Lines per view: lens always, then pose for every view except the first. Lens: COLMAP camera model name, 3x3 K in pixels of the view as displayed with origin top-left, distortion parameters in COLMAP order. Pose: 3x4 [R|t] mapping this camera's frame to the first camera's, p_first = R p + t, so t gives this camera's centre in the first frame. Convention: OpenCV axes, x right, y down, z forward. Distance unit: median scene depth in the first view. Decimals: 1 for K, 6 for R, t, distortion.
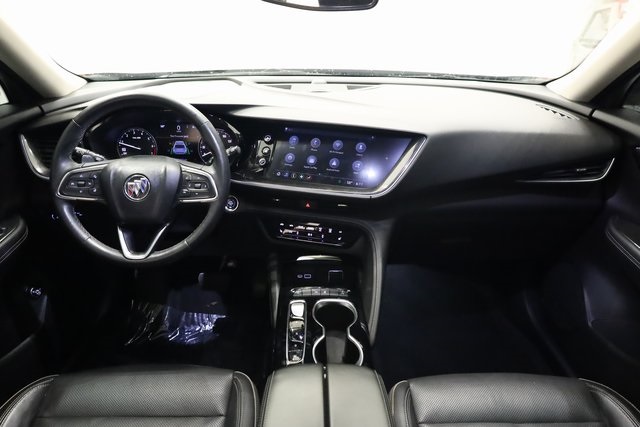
lens RADIAL K [[442.4, 0, 321.3], [0, 442.4, 211.8], [0, 0, 1]] dist [-0.006696, 0.001007]
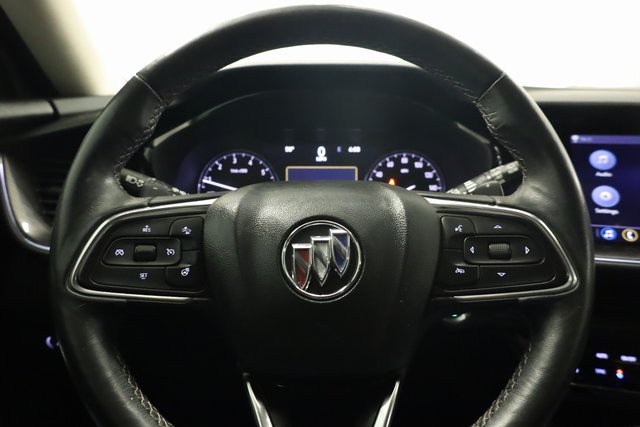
lens RADIAL K [[442.4, 0, 319.2], [0, 442.4, 215.1], [0, 0, 1]] dist [-0.006696, 0.001007]
pose [[0.999747, -0.021749, -0.005803, -0.410033], [0.019971, 0.975944, -0.217107, -0.015731], [0.010385, 0.216936, 0.976131, 0.670382]]
